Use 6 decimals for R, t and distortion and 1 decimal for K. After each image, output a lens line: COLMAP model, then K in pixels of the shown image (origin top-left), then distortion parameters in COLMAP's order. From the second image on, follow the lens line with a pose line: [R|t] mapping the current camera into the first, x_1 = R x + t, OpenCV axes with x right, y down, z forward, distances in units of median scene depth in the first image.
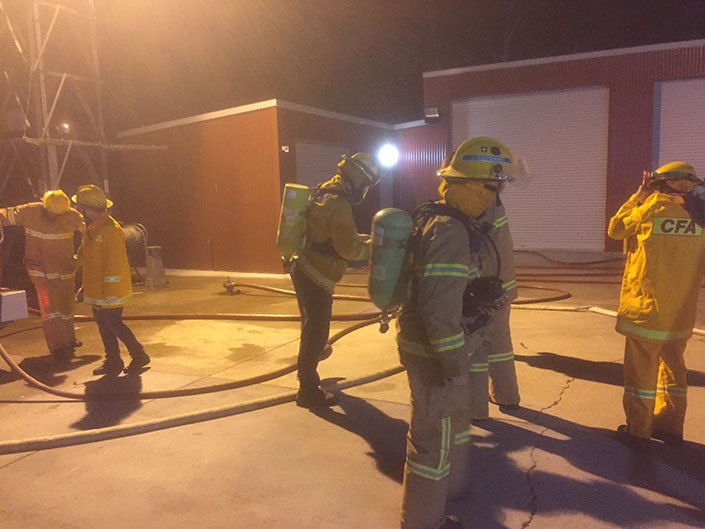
lens RADIAL K [[598.3, 0, 352.9], [0, 598.3, 267.5], [0, 0, 1]] dist [0.100230, -0.142303]
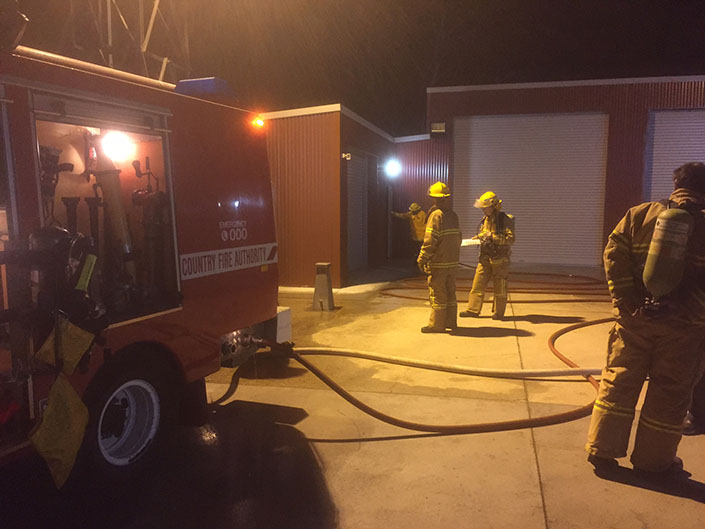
lens RADIAL K [[598.3, 0, 352.9], [0, 598.3, 267.5], [0, 0, 1]] dist [0.100230, -0.142303]
pose [[0.973091, 0.004529, 0.230375, -0.270451], [0.001102, 0.999704, -0.024310, 0.001324], [-0.230416, 0.023909, 0.972798, 0.065902]]
